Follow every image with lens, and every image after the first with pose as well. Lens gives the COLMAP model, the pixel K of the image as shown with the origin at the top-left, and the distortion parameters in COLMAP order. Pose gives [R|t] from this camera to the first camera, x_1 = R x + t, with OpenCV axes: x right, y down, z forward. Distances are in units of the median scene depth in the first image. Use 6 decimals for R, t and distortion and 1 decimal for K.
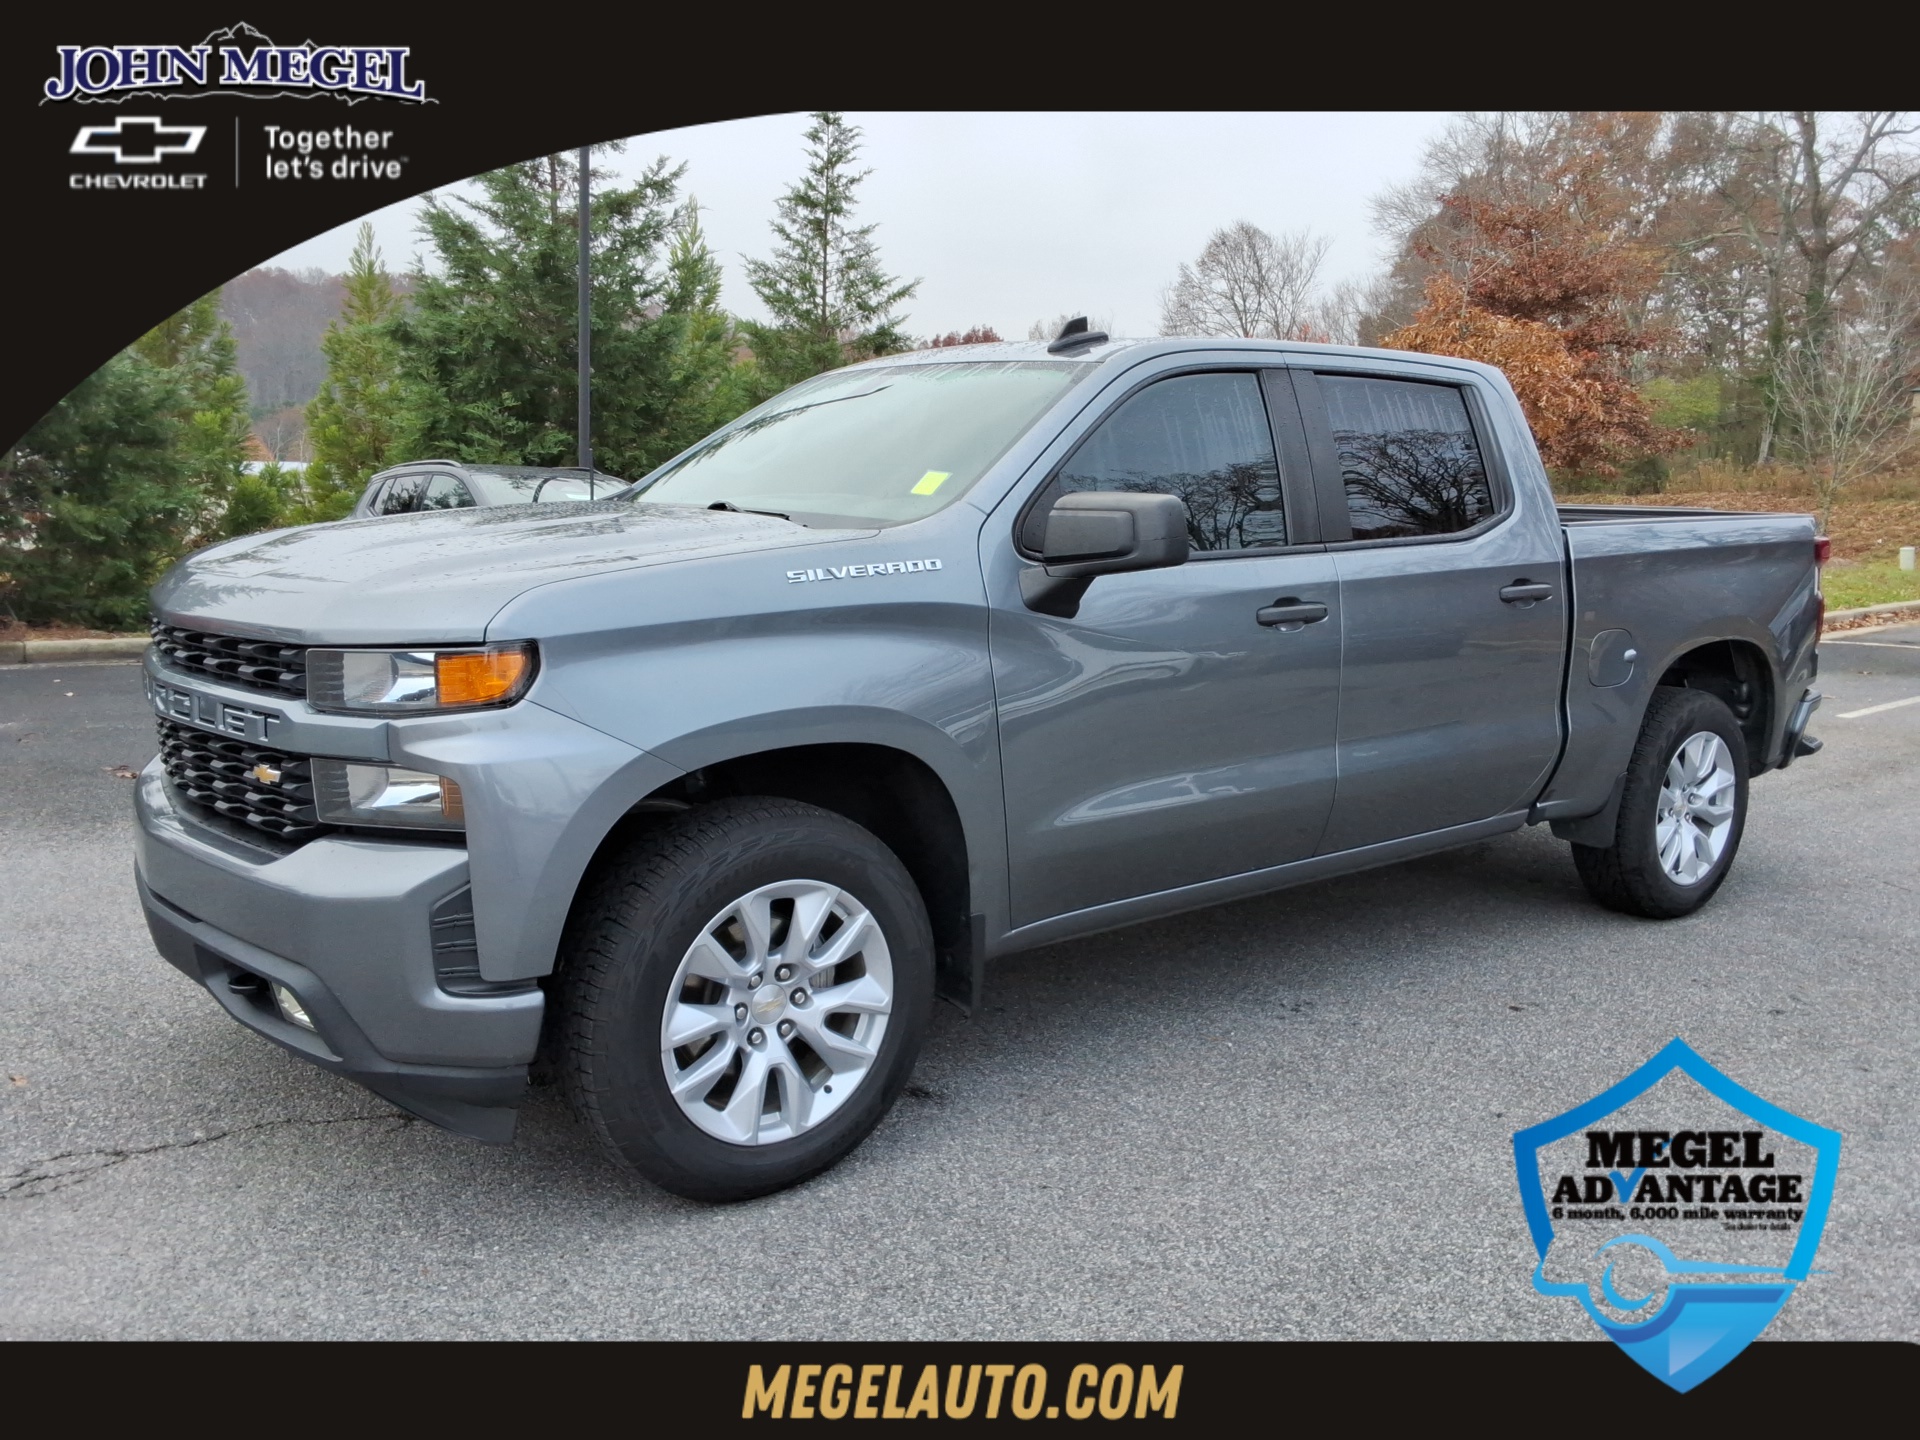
lens RADIAL K [[1534.5, 0, 967.4], [0, 1534.5, 731.1], [0, 0, 1]] dist [0.083024, -0.123765]
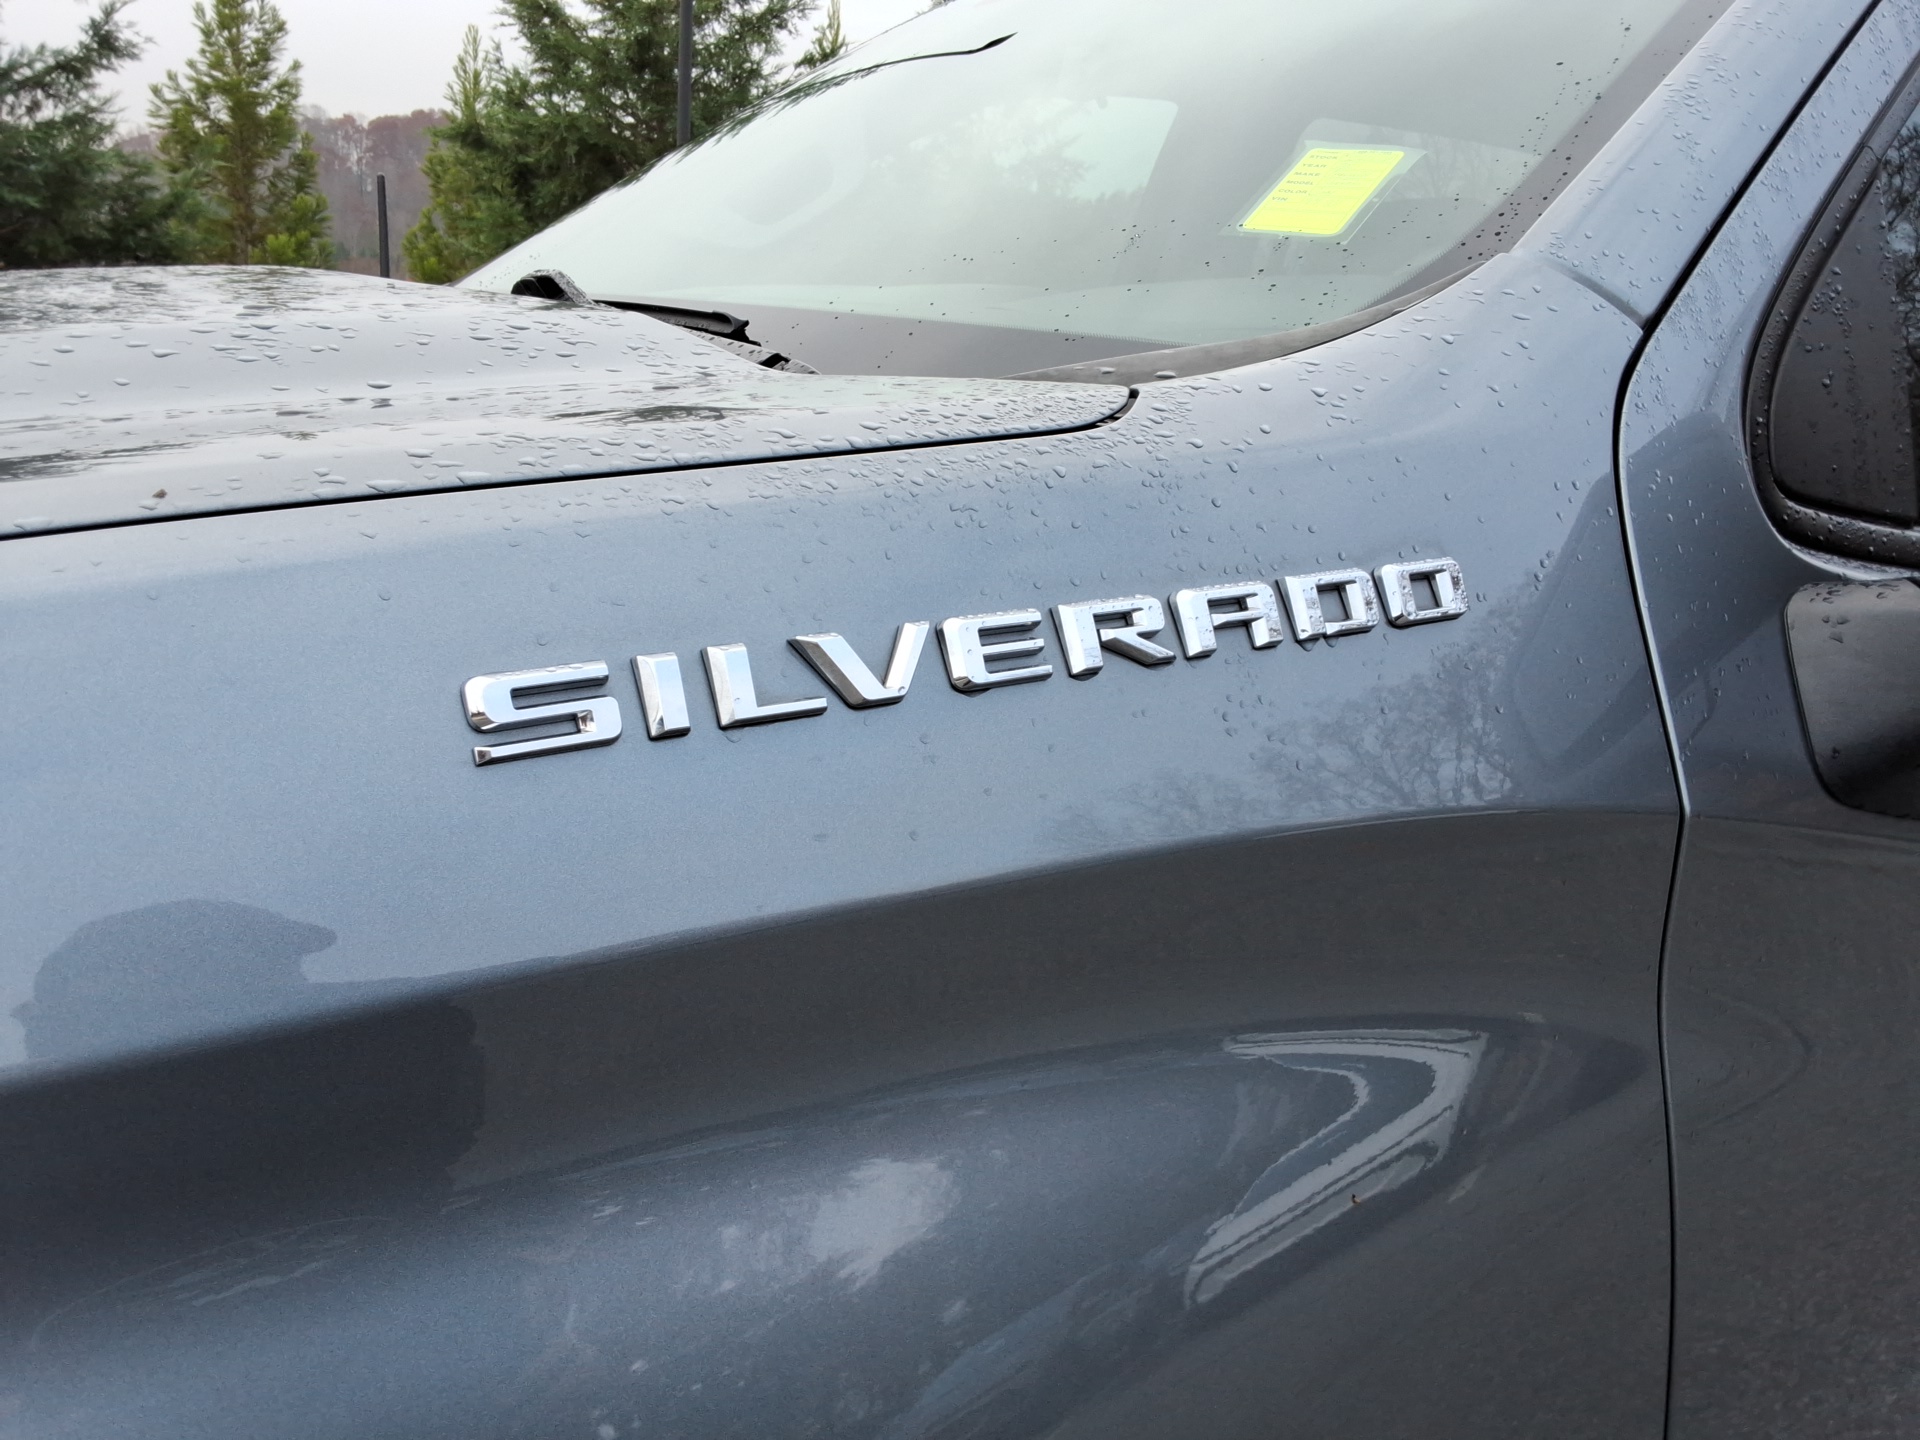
lens RADIAL K [[1534.5, 0, 946.1], [0, 1534.5, 707.4], [0, 0, 1]] dist [0.083024, -0.123765]
pose [[0.993776, 0.048405, -0.100331, -0.046829], [-0.041037, 0.996395, 0.074252, -0.084318], [0.103564, -0.069672, 0.992180, 0.650883]]
